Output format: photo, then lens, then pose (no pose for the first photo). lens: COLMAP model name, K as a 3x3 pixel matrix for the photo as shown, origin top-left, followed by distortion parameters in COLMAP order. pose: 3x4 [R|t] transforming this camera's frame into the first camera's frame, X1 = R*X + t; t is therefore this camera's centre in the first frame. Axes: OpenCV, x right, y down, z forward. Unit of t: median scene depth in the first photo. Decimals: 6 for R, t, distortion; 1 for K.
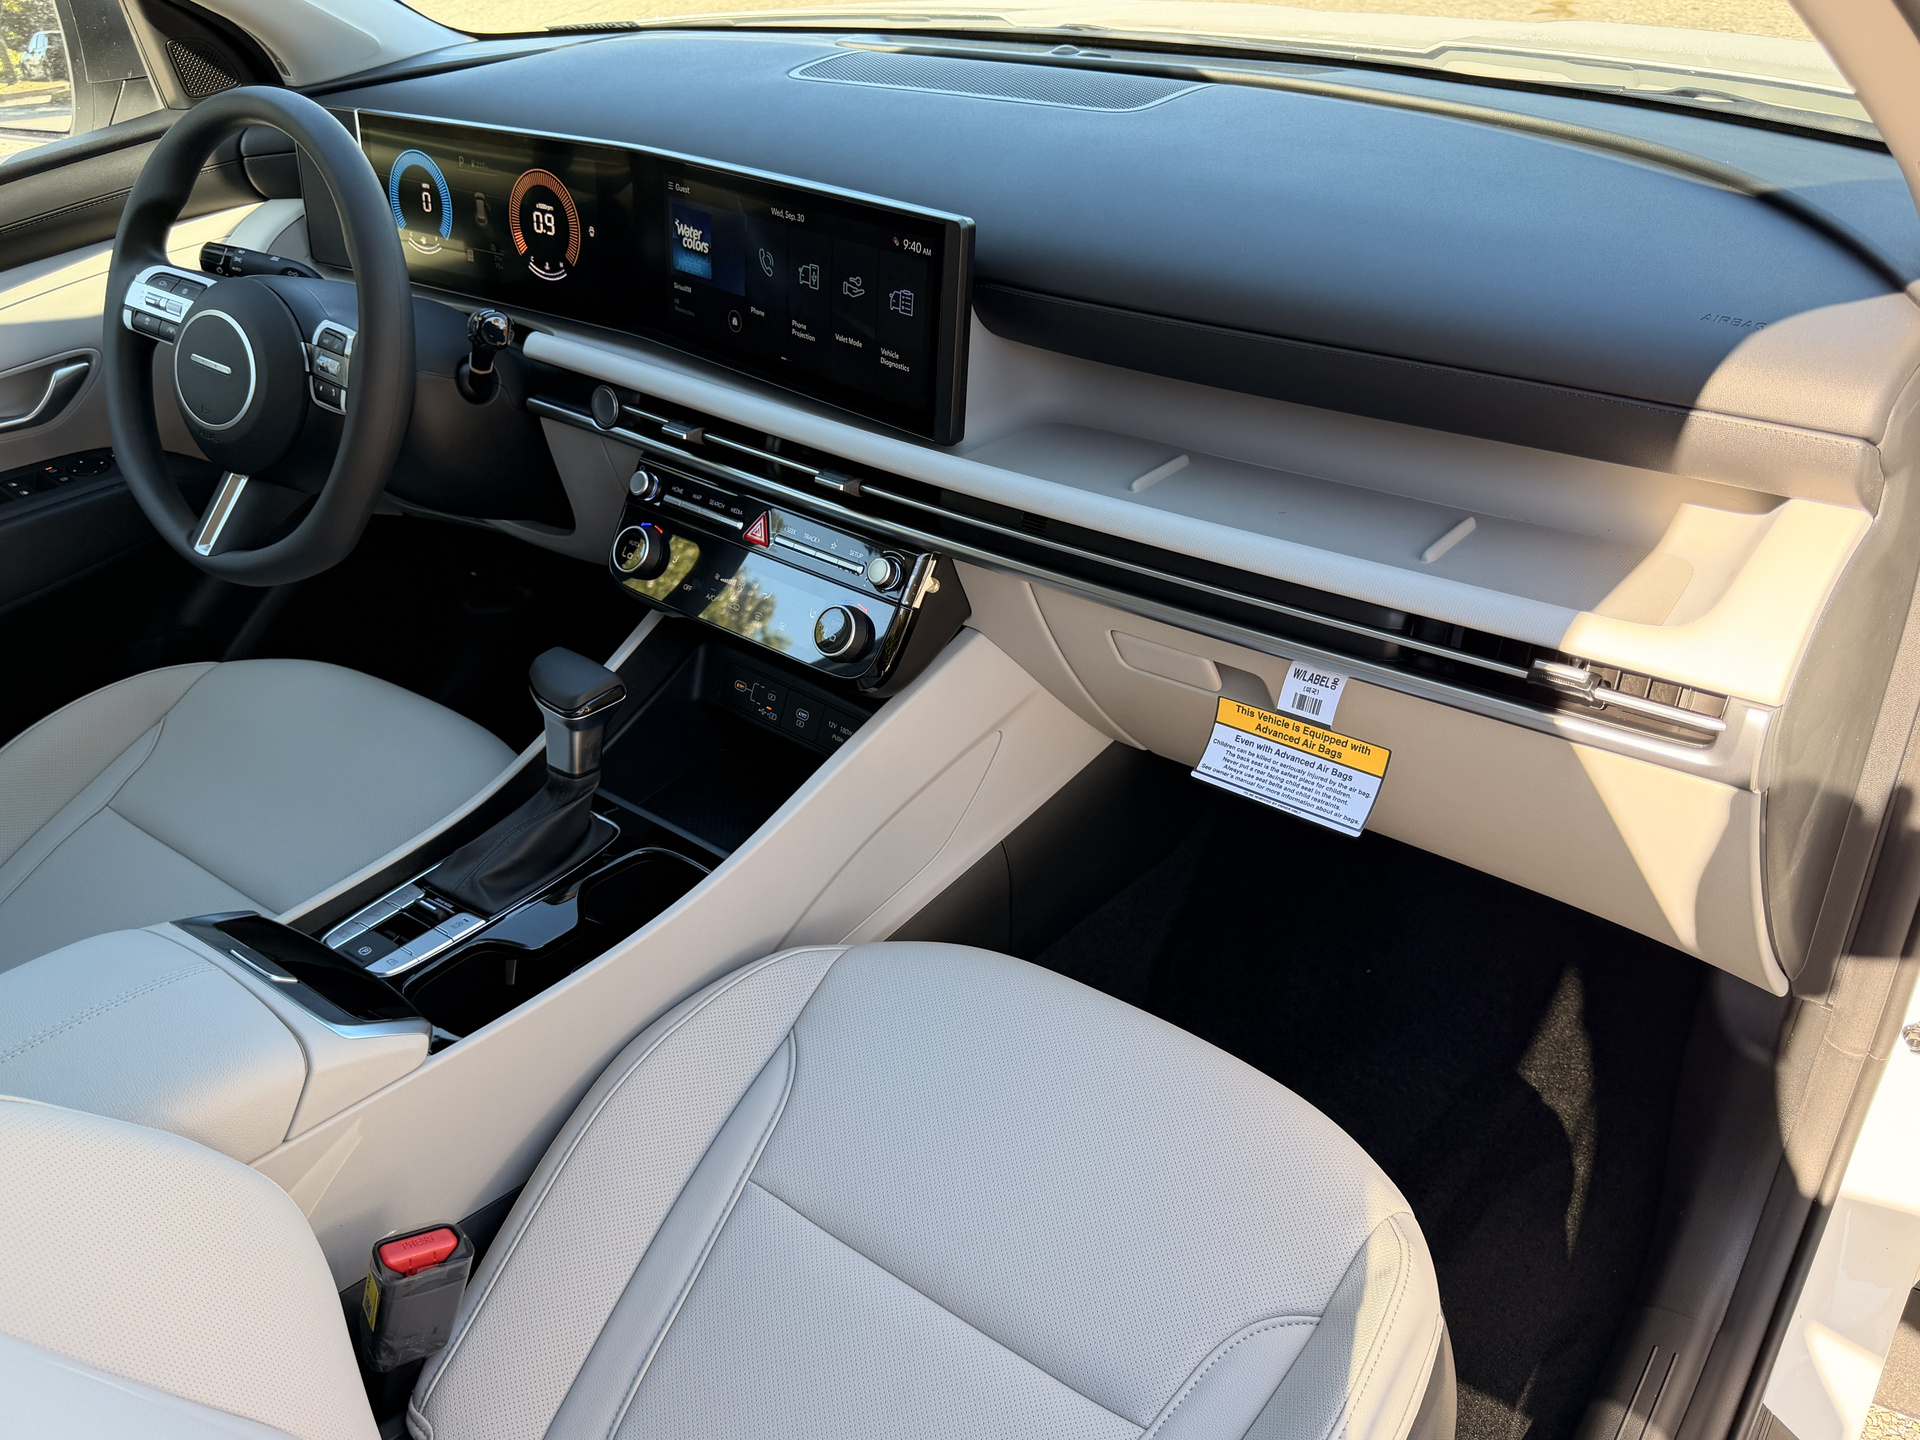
lens RADIAL K [[1547.6, 0, 972.0], [0, 1547.6, 789.9], [0, 0, 1]] dist [0.046627, -0.060586]
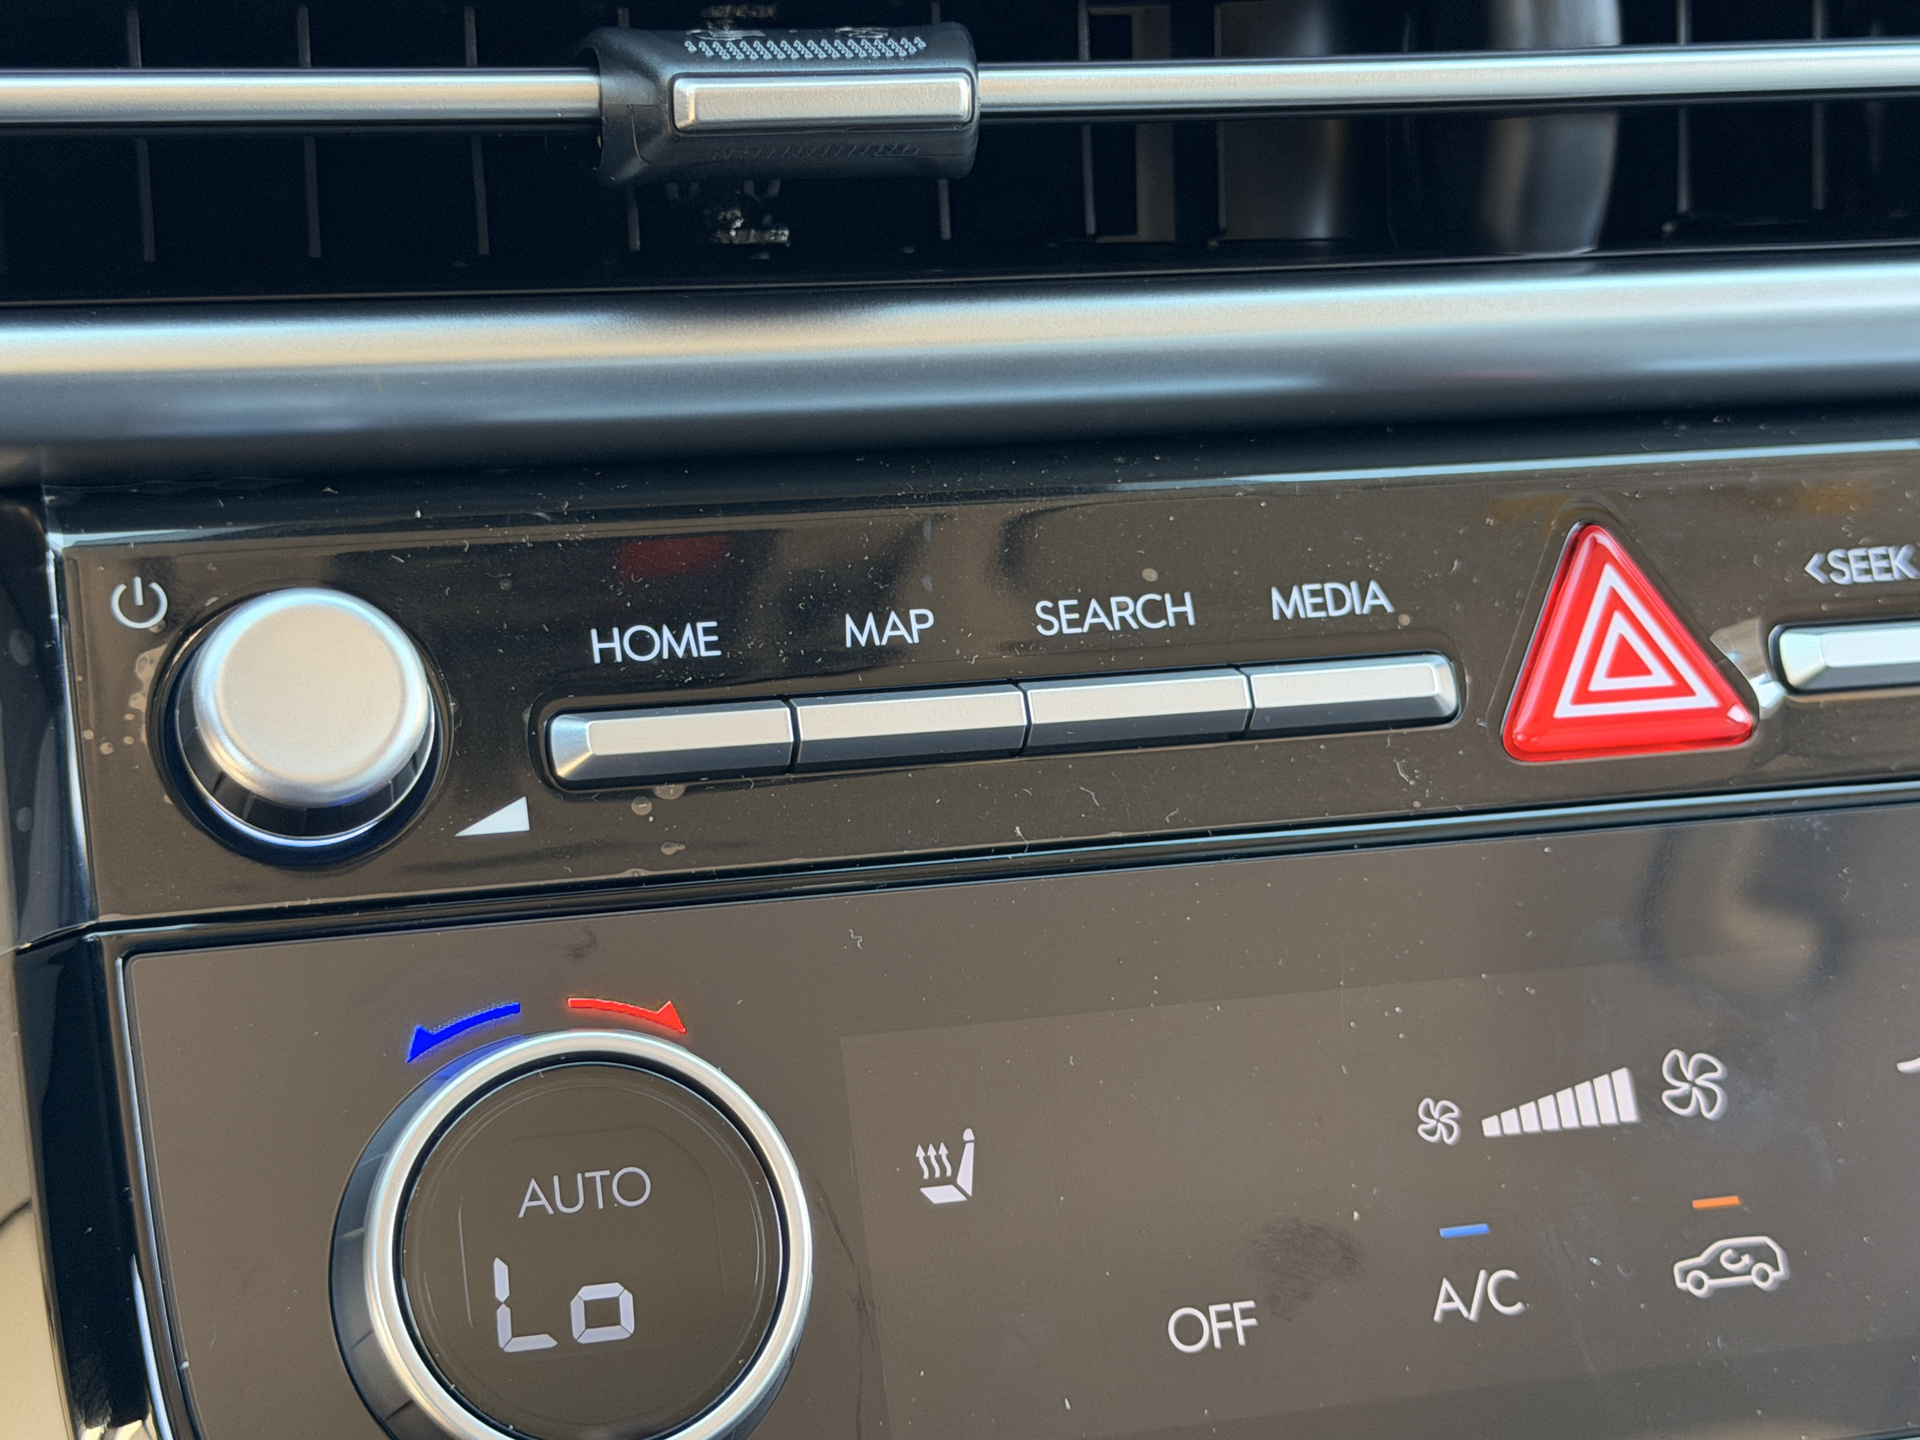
lens RADIAL K [[3566.3, 0, 935.5], [0, 3566.3, 662.2], [0, 0, 1]] dist [0.108683, 0.000000]
pose [[0.542574, -0.230353, 0.807806, -0.427846], [0.424434, 0.905056, -0.026992, -0.188587], [-0.724892, 0.357506, 0.588830, 0.886823]]
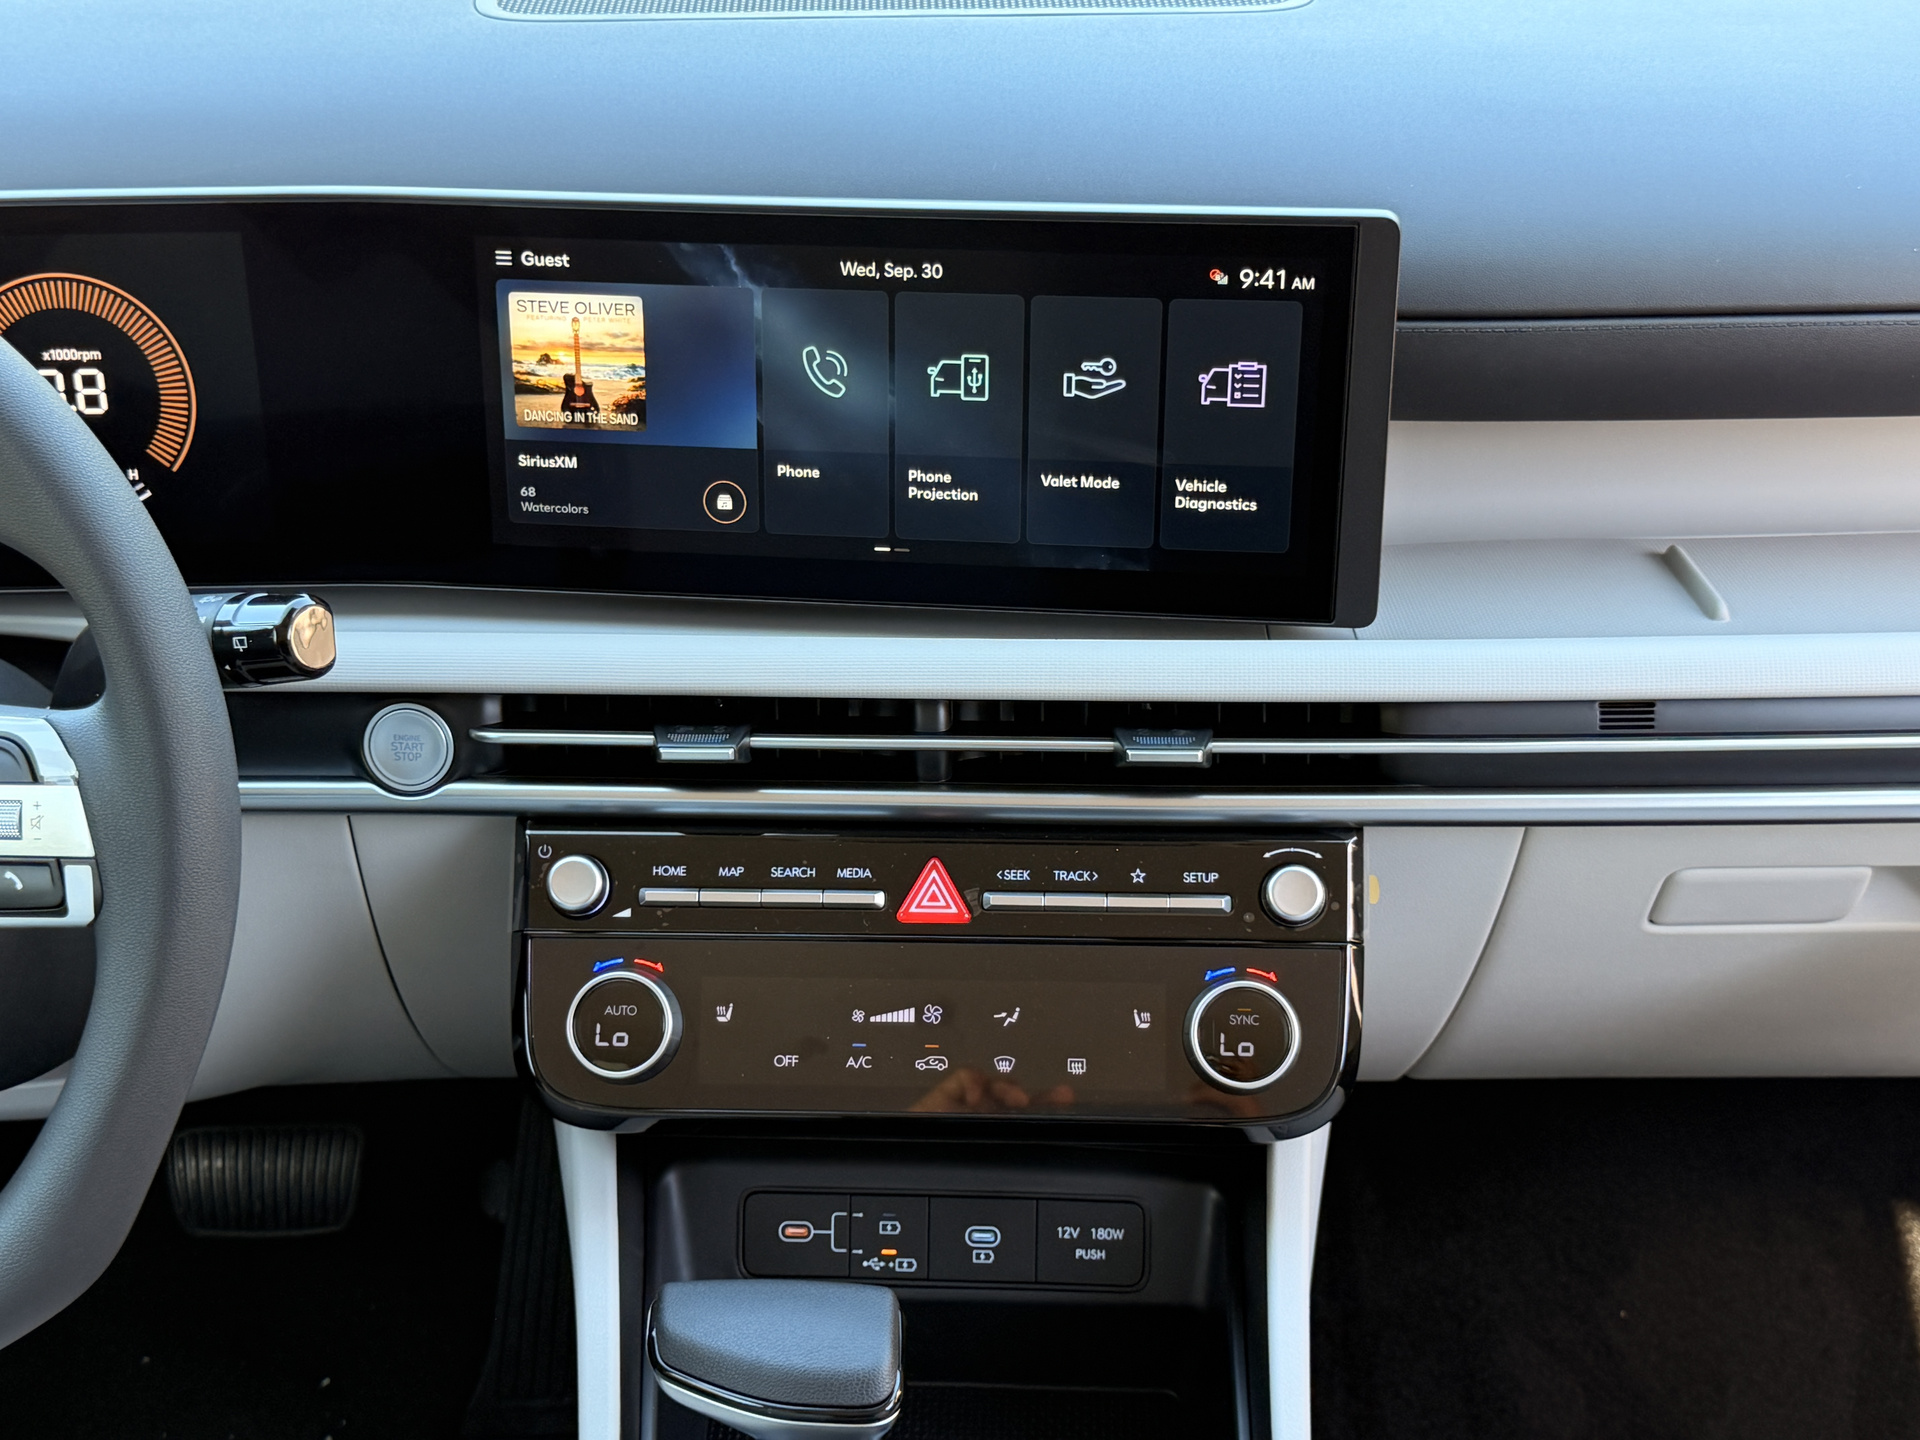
lens RADIAL K [[2489.5, 0, 963.0], [0, 2489.5, 733.5], [0, 0, 1]] dist [0.139705, 0.000000]
pose [[0.791634, -0.255849, 0.554849, -0.563288], [0.330610, 0.943048, -0.036847, -0.188562], [-0.513822, 0.212608, 0.831135, 0.349641]]
